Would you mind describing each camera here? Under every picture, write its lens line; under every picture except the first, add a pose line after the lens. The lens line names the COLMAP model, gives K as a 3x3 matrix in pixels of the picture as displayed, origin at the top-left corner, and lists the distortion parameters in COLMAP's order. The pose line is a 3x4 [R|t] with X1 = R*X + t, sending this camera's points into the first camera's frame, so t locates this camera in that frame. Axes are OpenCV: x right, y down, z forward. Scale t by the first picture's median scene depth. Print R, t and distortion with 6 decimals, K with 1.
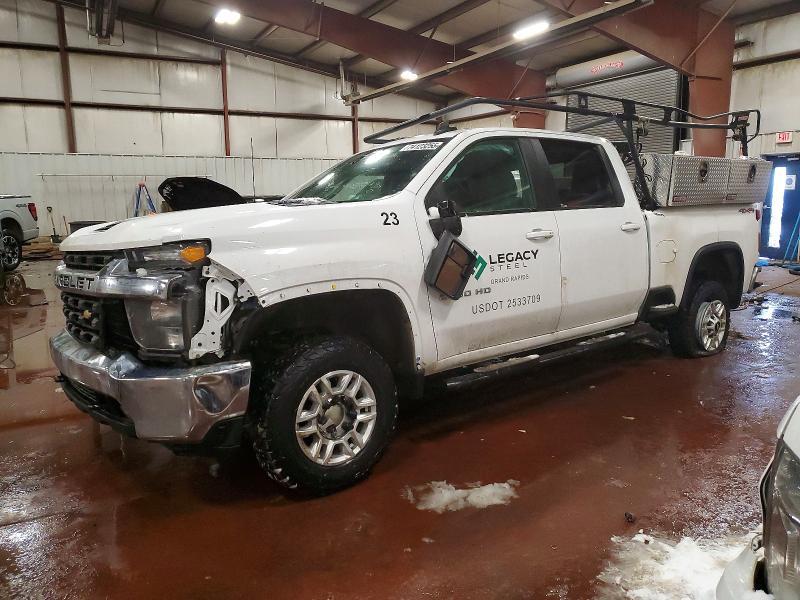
lens RADIAL K [[630.5, 0, 400.0], [0, 630.5, 300.0], [0, 0, 1]] dist [0.034795, 0.001144]
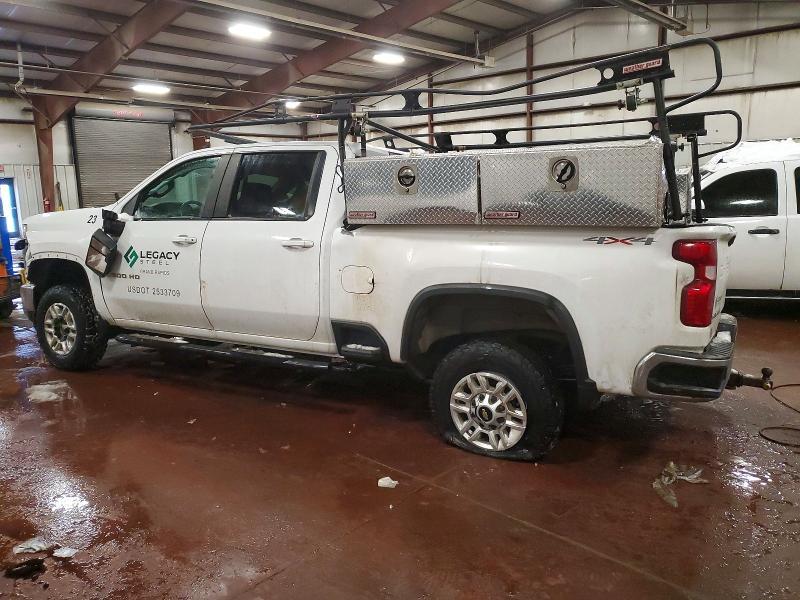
lens RADIAL K [[630.5, 0, 400.0], [0, 630.5, 300.0], [0, 0, 1]] dist [0.034795, 0.001144]
pose [[0.366186, 0.165111, -0.915776, 1.397310], [-0.140827, 0.982630, 0.120853, -0.183992], [0.919824, 0.084712, 0.383078, 0.889217]]
